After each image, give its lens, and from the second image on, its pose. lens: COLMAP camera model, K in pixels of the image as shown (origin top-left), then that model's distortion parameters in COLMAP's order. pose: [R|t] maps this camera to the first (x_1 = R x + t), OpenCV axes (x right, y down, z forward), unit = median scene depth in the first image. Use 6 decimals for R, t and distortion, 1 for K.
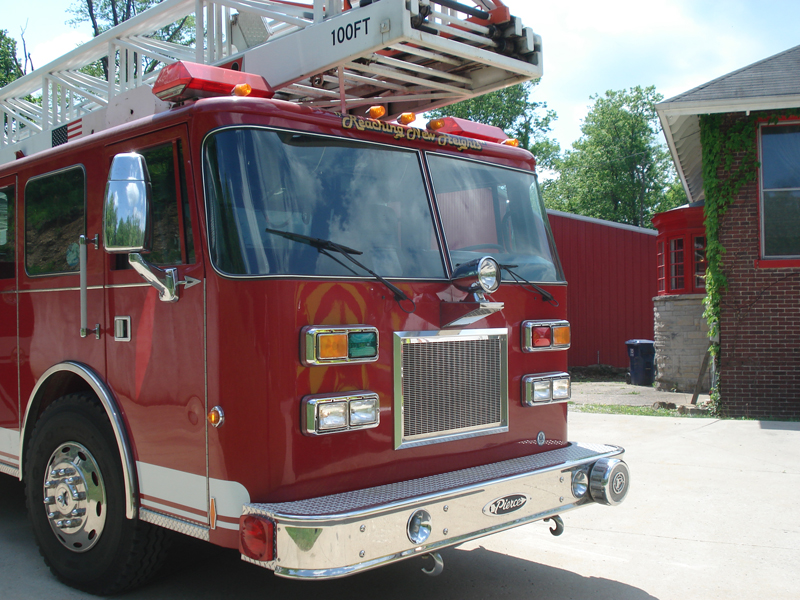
lens RADIAL K [[901.4, 0, 402.5], [0, 901.4, 310.1], [0, 0, 1]] dist [-0.064406, -0.140948]
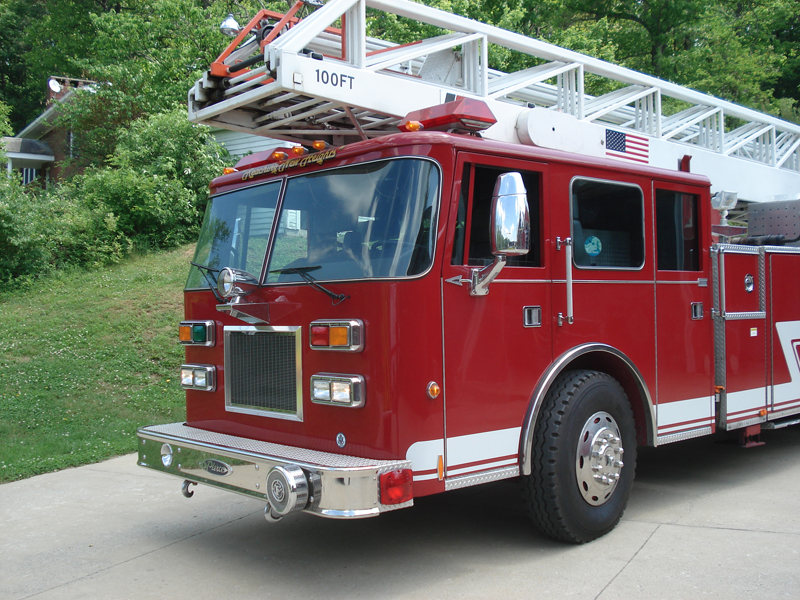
lens RADIAL K [[901.4, 0, 402.5], [0, 901.4, 310.1], [0, 0, 1]] dist [-0.064406, -0.140948]
pose [[-0.056842, 0.016910, -0.998240, 1.153413], [0.027558, 0.999502, 0.015362, -0.012738], [0.998003, -0.026636, -0.057280, 1.146966]]
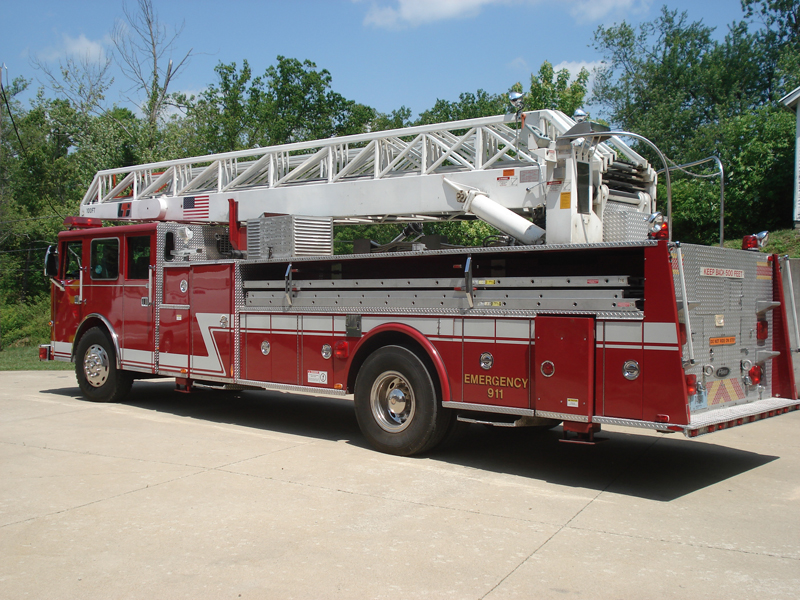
lens RADIAL K [[901.4, 0, 402.5], [0, 901.4, 310.1], [0, 0, 1]] dist [-0.064406, -0.140948]
pose [[-0.999543, -0.004517, -0.029887, -1.634930], [-0.004747, 0.999959, 0.007655, 0.035959], [0.029851, 0.007793, -0.999524, 5.045677]]
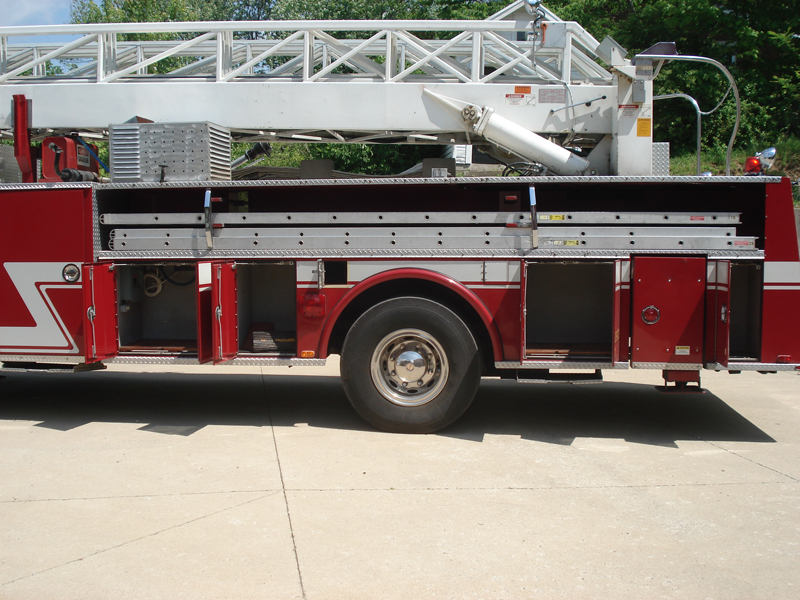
lens RADIAL K [[901.4, 0, 402.5], [0, 901.4, 310.1], [0, 0, 1]] dist [-0.064406, -0.140948]
pose [[-0.779642, 0.050816, -0.624160, -0.450002], [0.004504, 0.997131, 0.075555, 0.032611], [0.626209, 0.056095, -0.777635, 4.086118]]
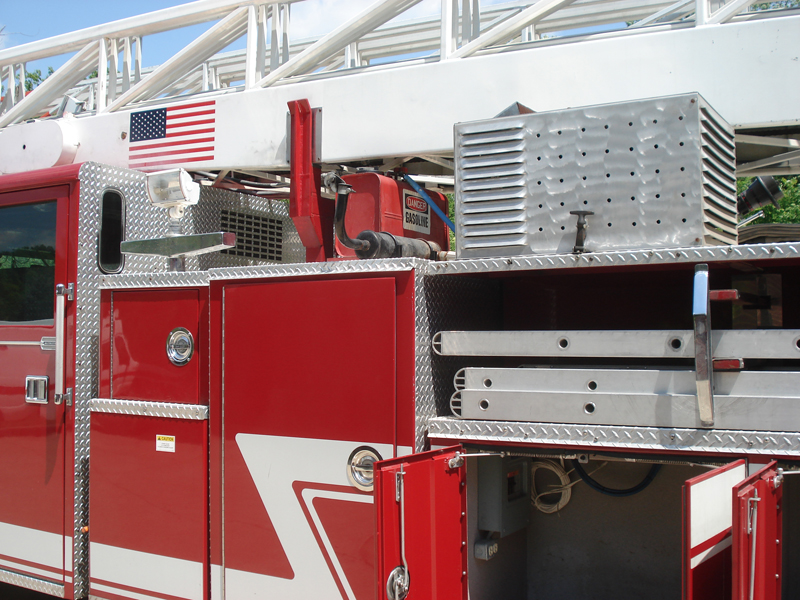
lens RADIAL K [[901.4, 0, 402.5], [0, 901.4, 310.1], [0, 0, 1]] dist [-0.064406, -0.140948]
pose [[-0.968877, -0.003558, -0.247517, -0.945298], [0.004729, 0.999448, -0.032878, -0.027412], [0.247497, -0.033026, -0.968326, 2.909133]]
